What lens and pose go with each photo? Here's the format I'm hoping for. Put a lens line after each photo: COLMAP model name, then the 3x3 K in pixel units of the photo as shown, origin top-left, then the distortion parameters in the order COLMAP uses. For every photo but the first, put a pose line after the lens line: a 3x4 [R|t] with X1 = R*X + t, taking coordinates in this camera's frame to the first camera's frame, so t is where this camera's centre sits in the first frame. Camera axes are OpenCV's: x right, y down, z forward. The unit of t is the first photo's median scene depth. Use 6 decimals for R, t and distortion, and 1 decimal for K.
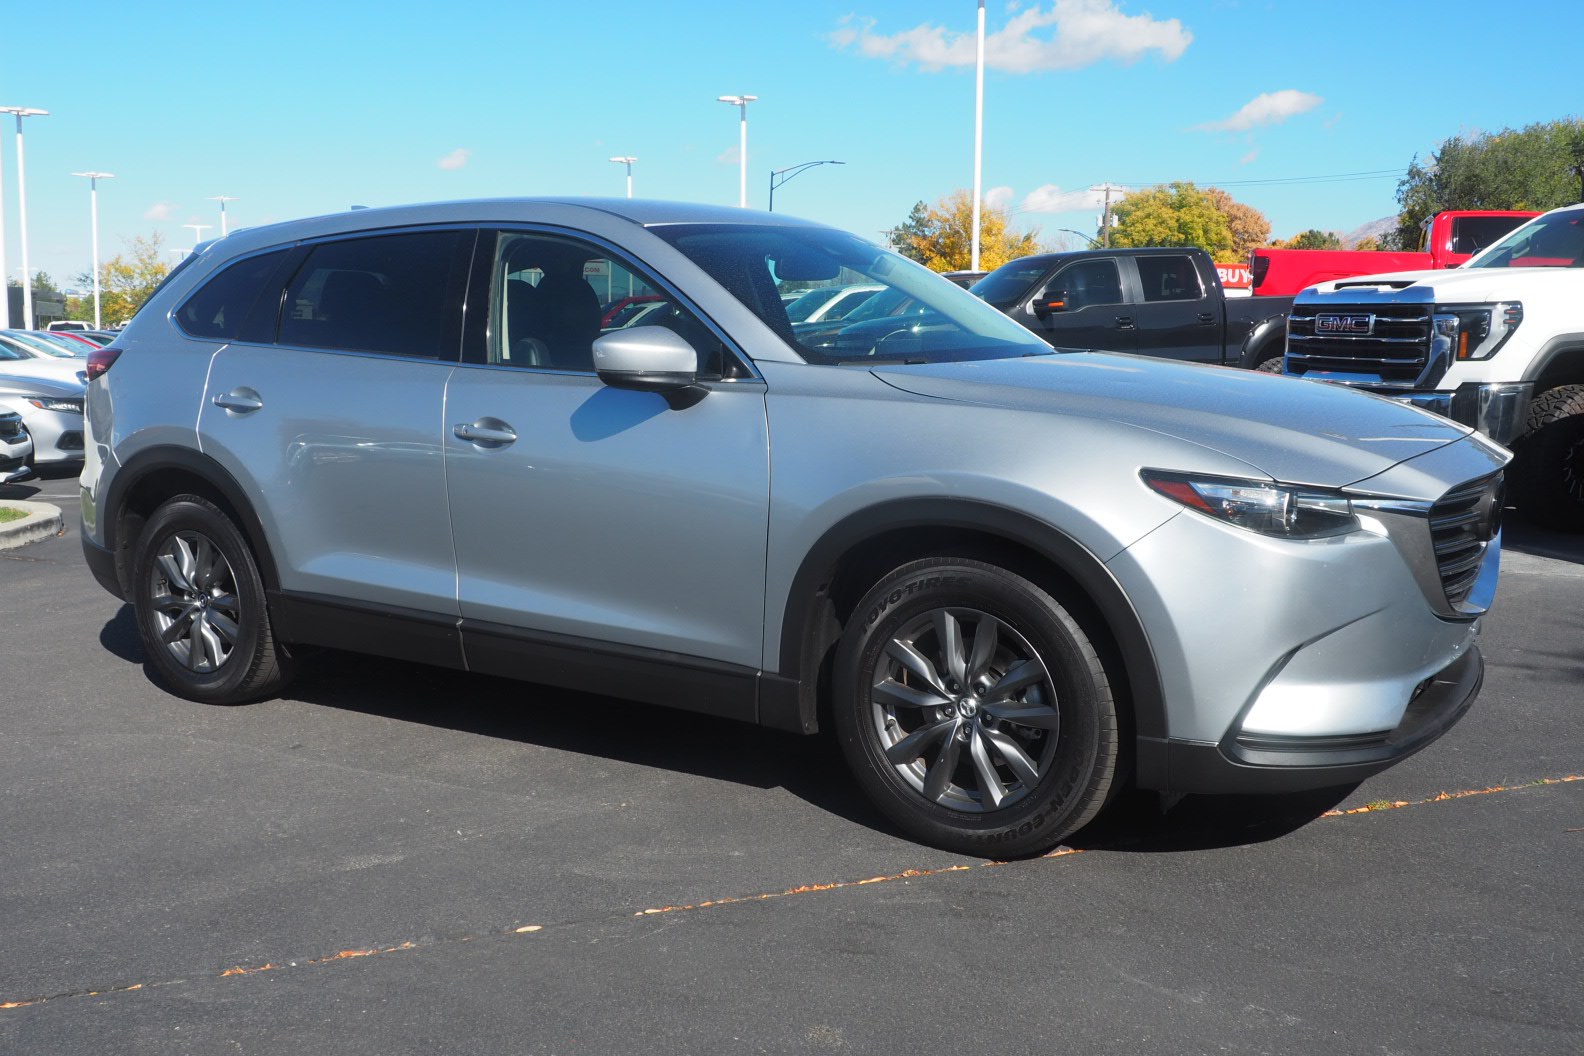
lens RADIAL K [[1439.2, 0, 714.2], [0, 1439.2, 533.2], [0, 0, 1]] dist [0.000423, 0.005194]
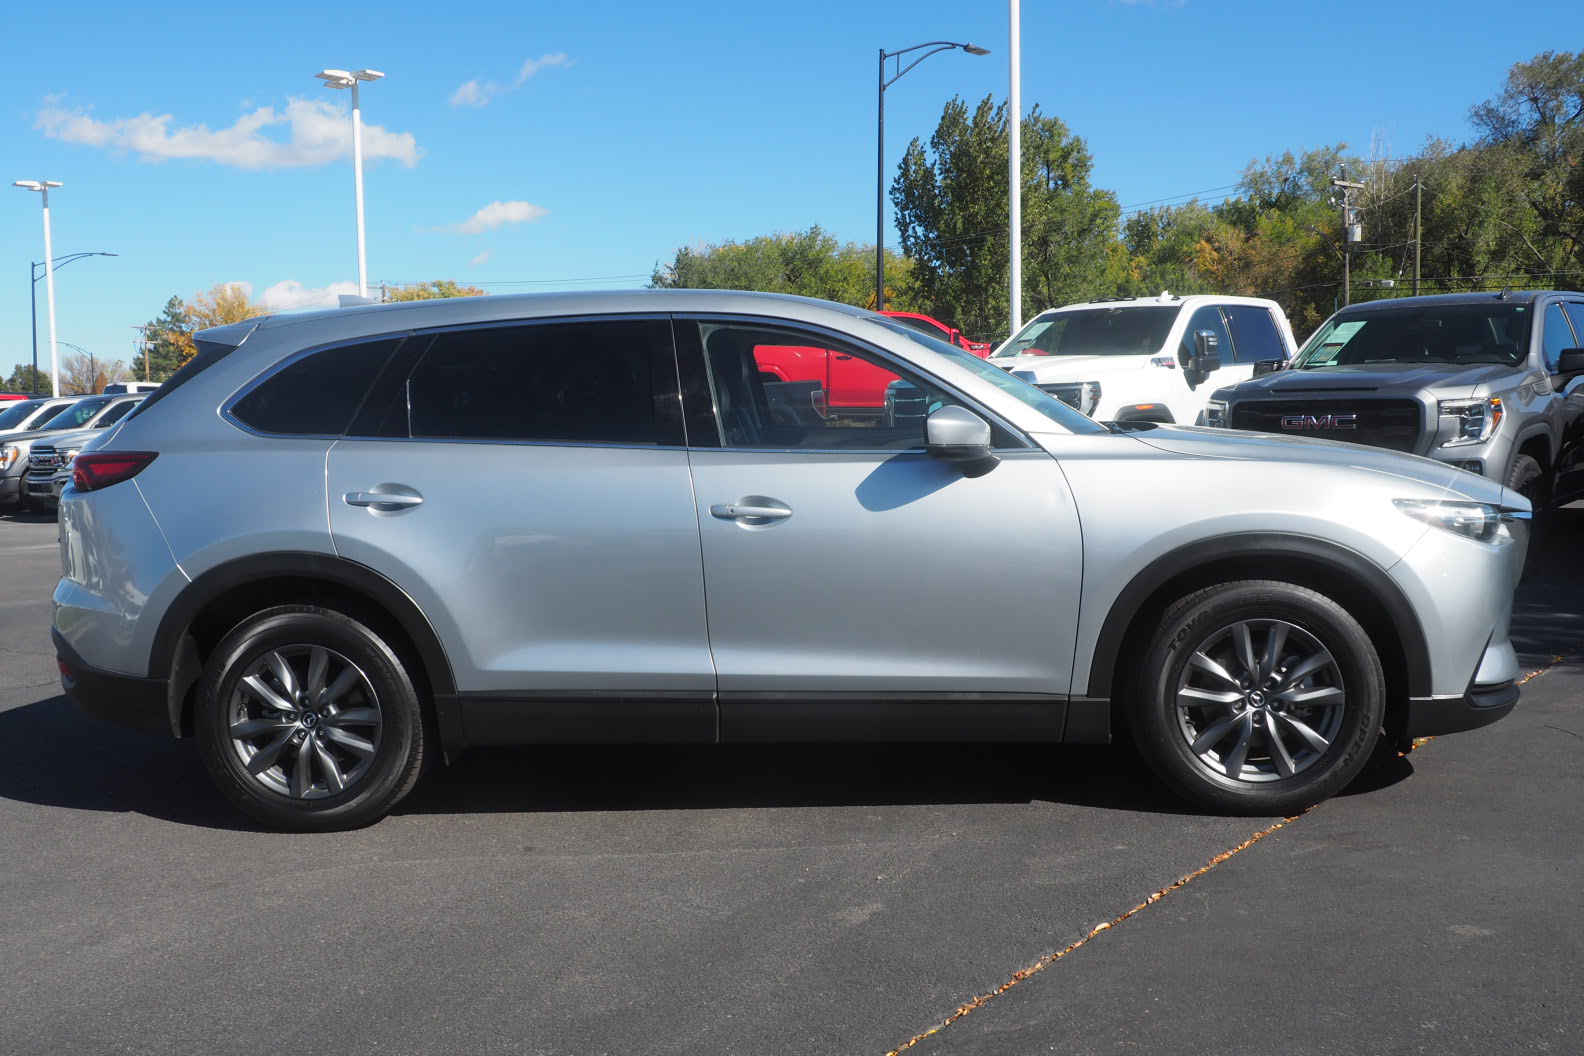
lens RADIAL K [[1439.2, 0, 714.2], [0, 1439.2, 533.2], [0, 0, 1]] dist [0.000423, 0.005194]
pose [[0.883700, -0.062810, 0.463819, -0.643853], [0.092770, 0.994800, -0.042037, -0.010743], [-0.458767, 0.080176, 0.884932, 0.075521]]
